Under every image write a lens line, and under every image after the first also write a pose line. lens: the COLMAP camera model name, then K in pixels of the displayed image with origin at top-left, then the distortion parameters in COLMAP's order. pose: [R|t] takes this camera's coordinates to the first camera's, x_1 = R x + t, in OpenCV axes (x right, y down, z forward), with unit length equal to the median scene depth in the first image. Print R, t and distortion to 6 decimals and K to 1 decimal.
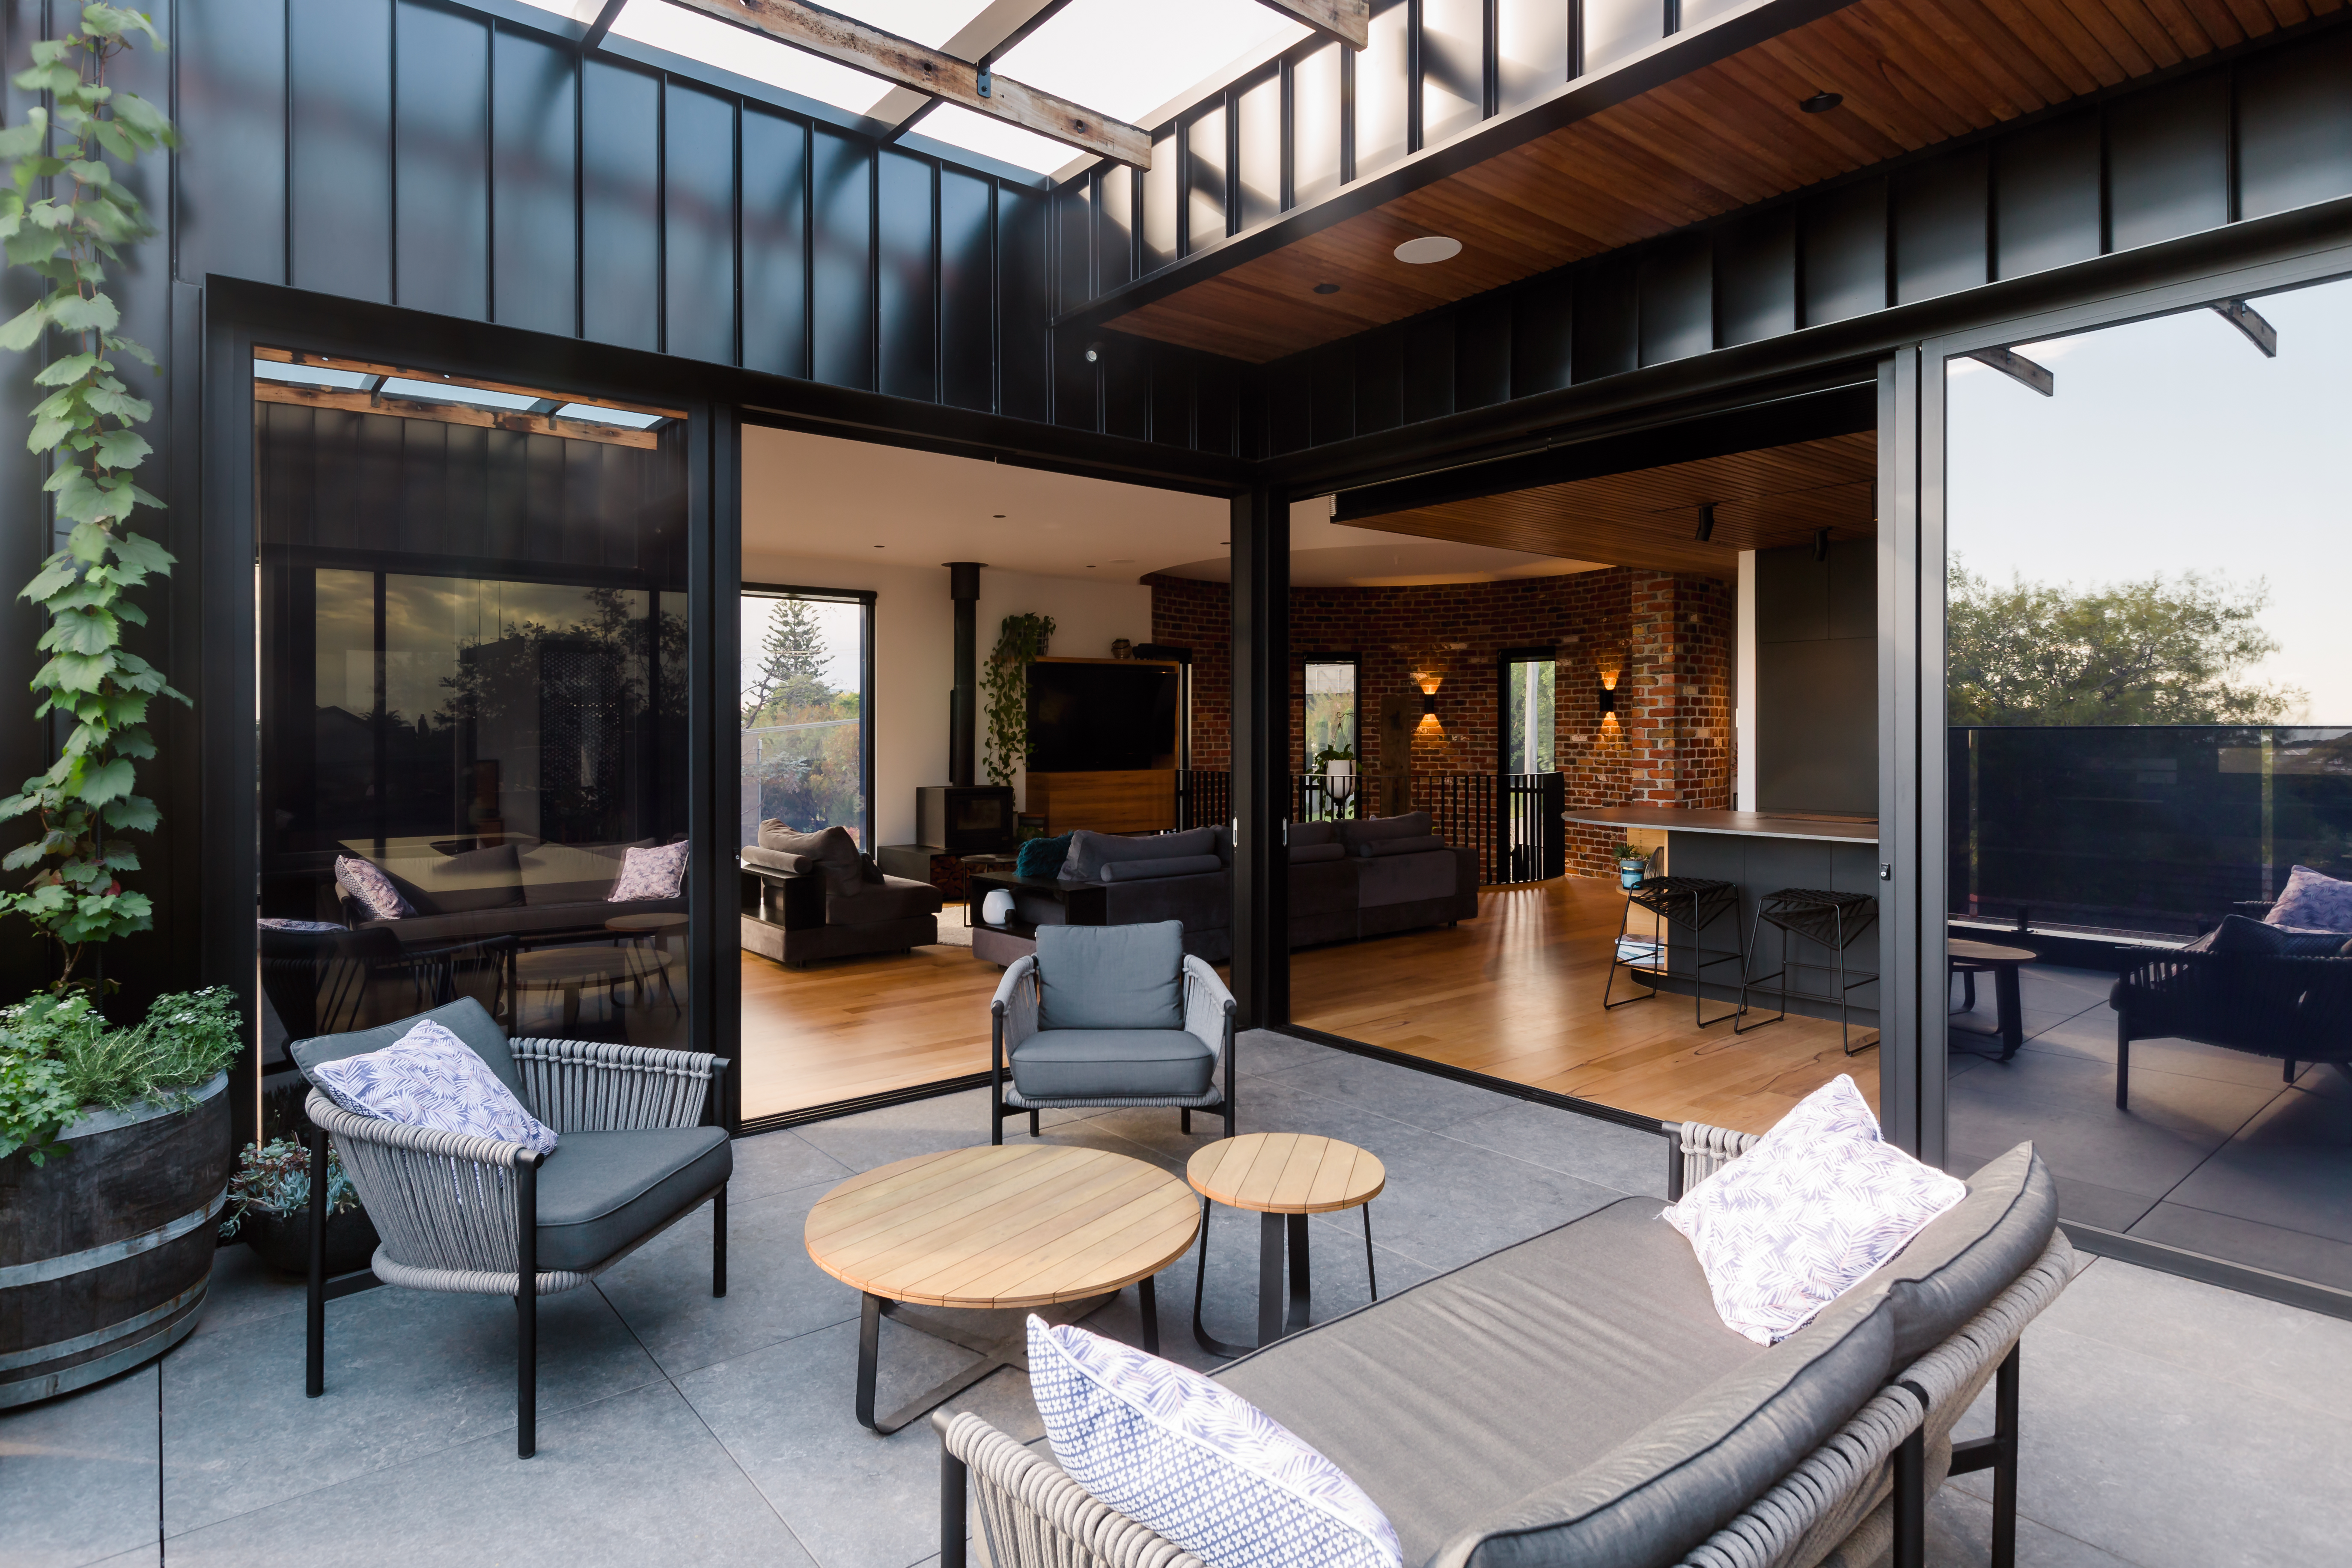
lens RADIAL K [[1237.5, 0, 1177.7], [0, 1237.5, 734.0], [0, 0, 1]] dist [0.002086, 0.000480]
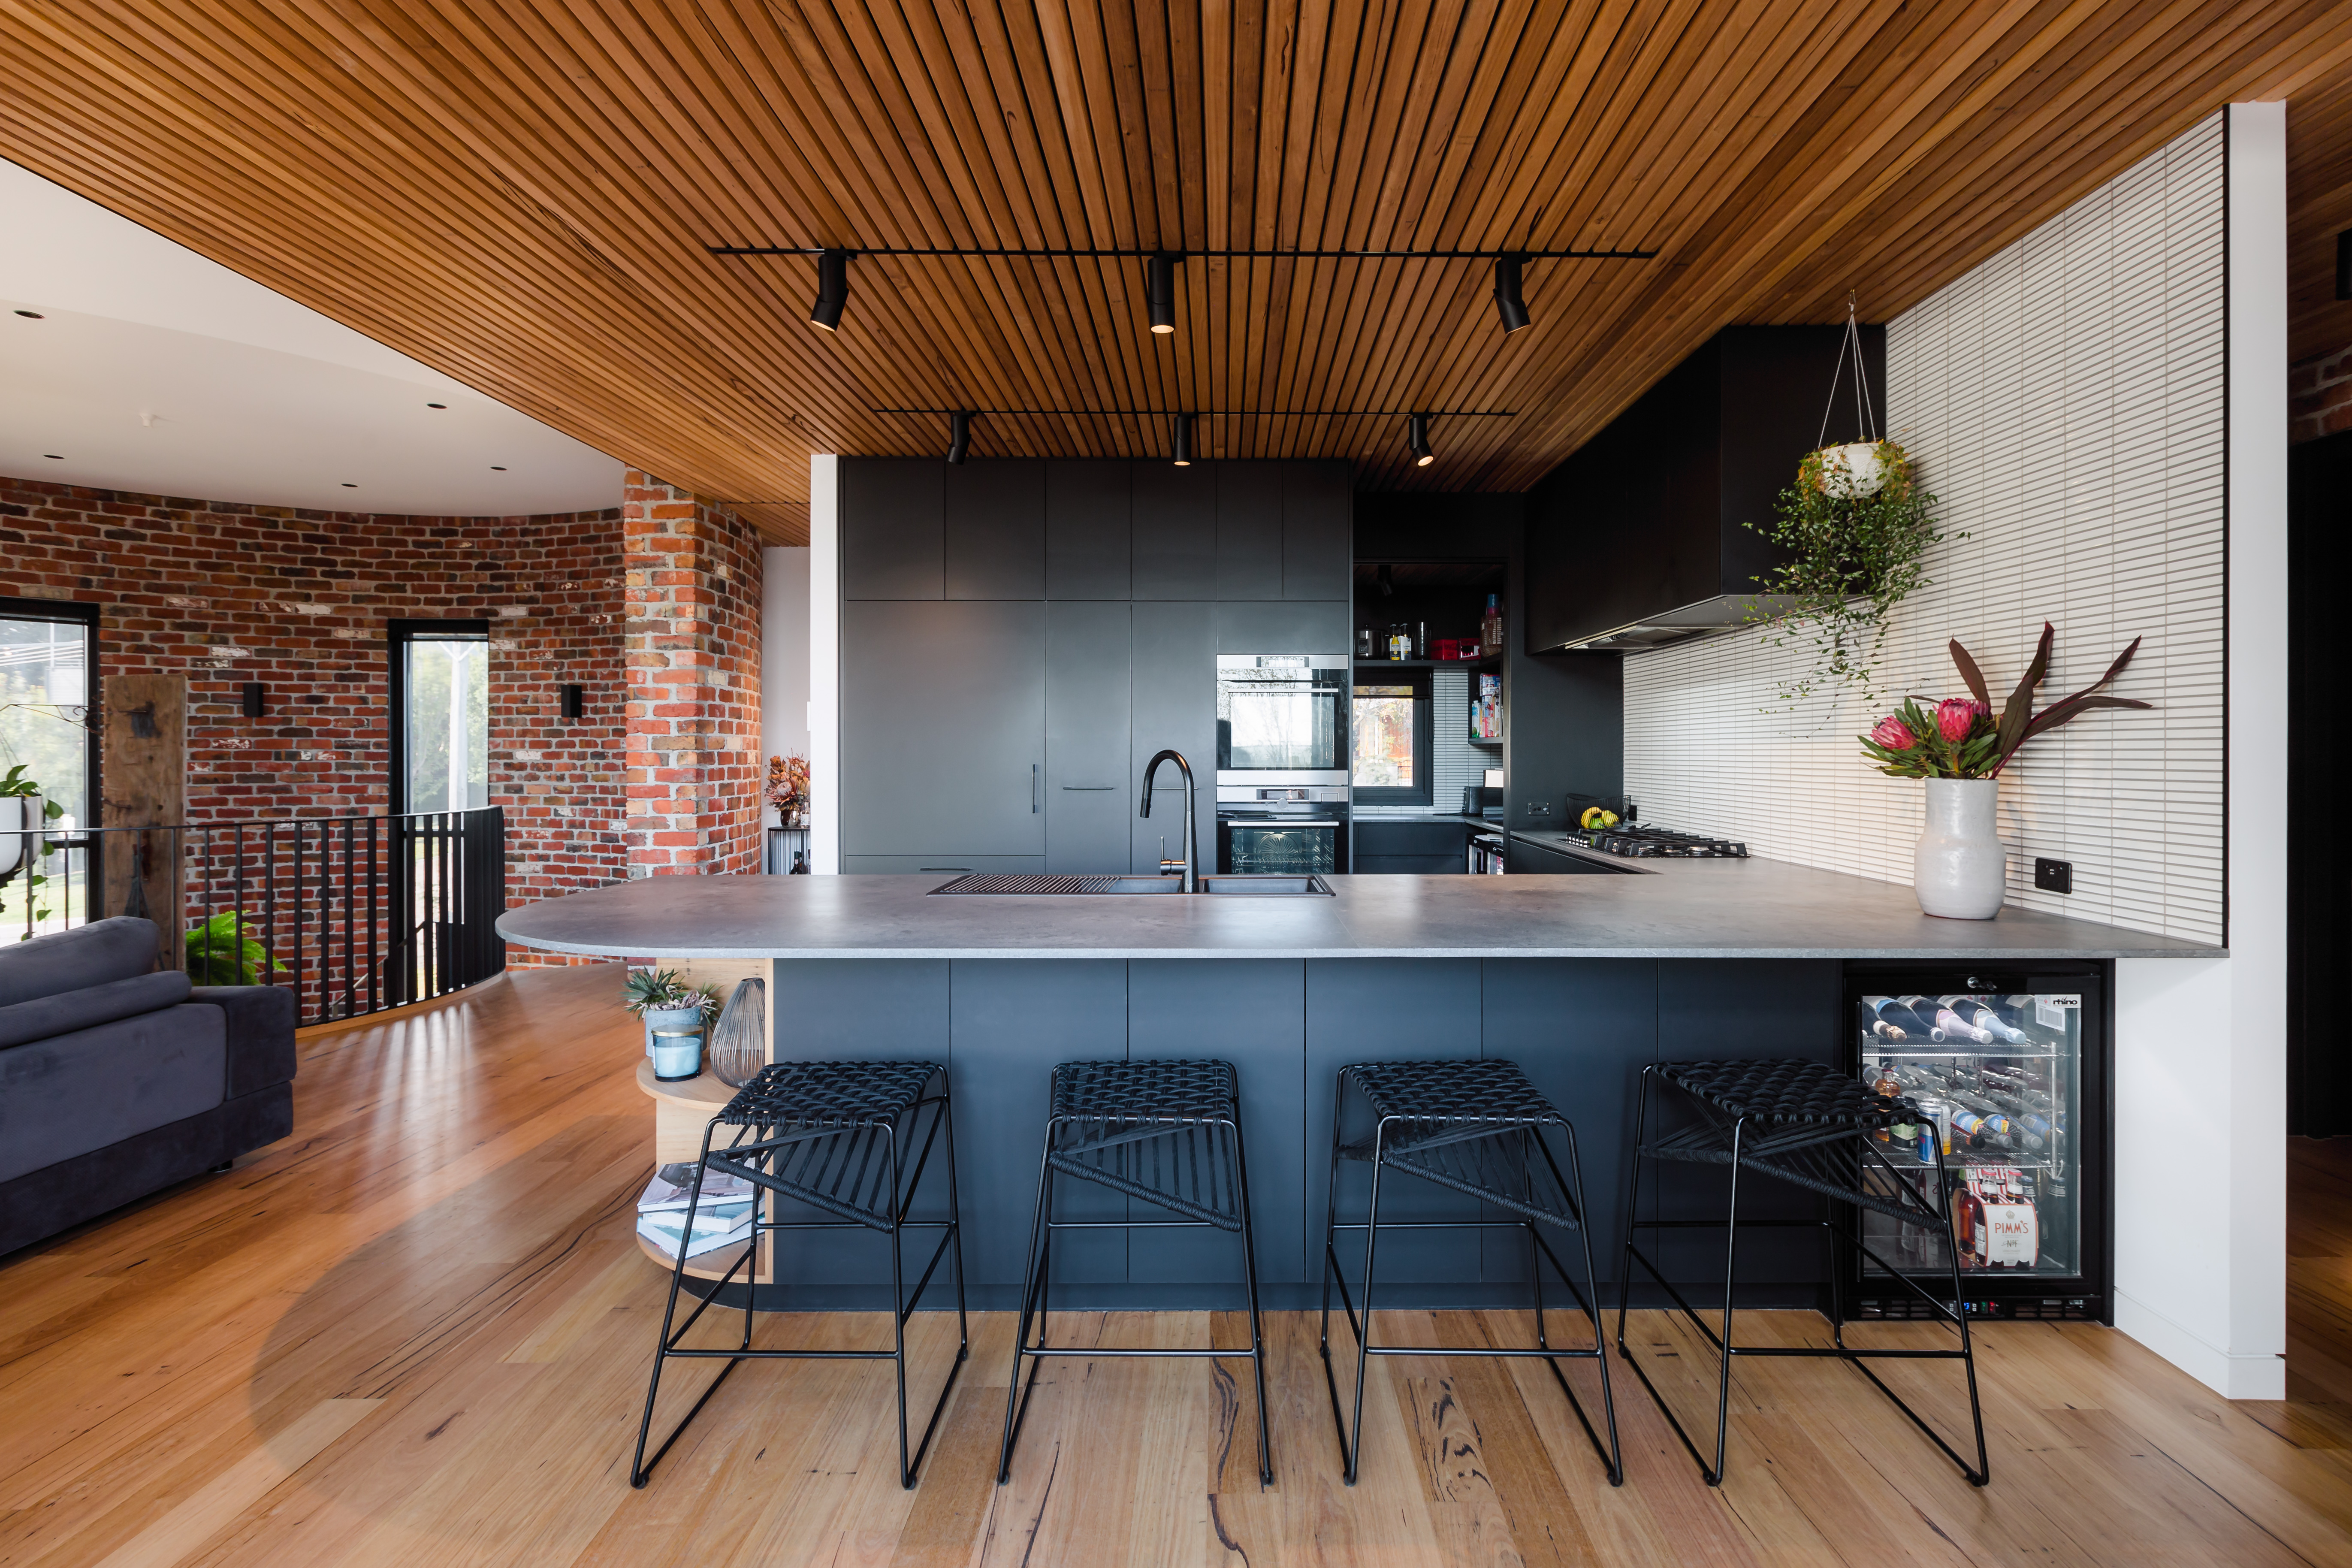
lens RADIAL K [[1093.1, 0, 1186.3], [0, 1093.1, 759.7], [0, 0, 1]] dist [0.001913, 0.000371]
pose [[0.651896, -0.002302, 0.758305, 0.131276], [0.002318, 0.999997, 0.001042, 0.007959], [-0.758305, 0.001078, 0.651899, 0.421182]]
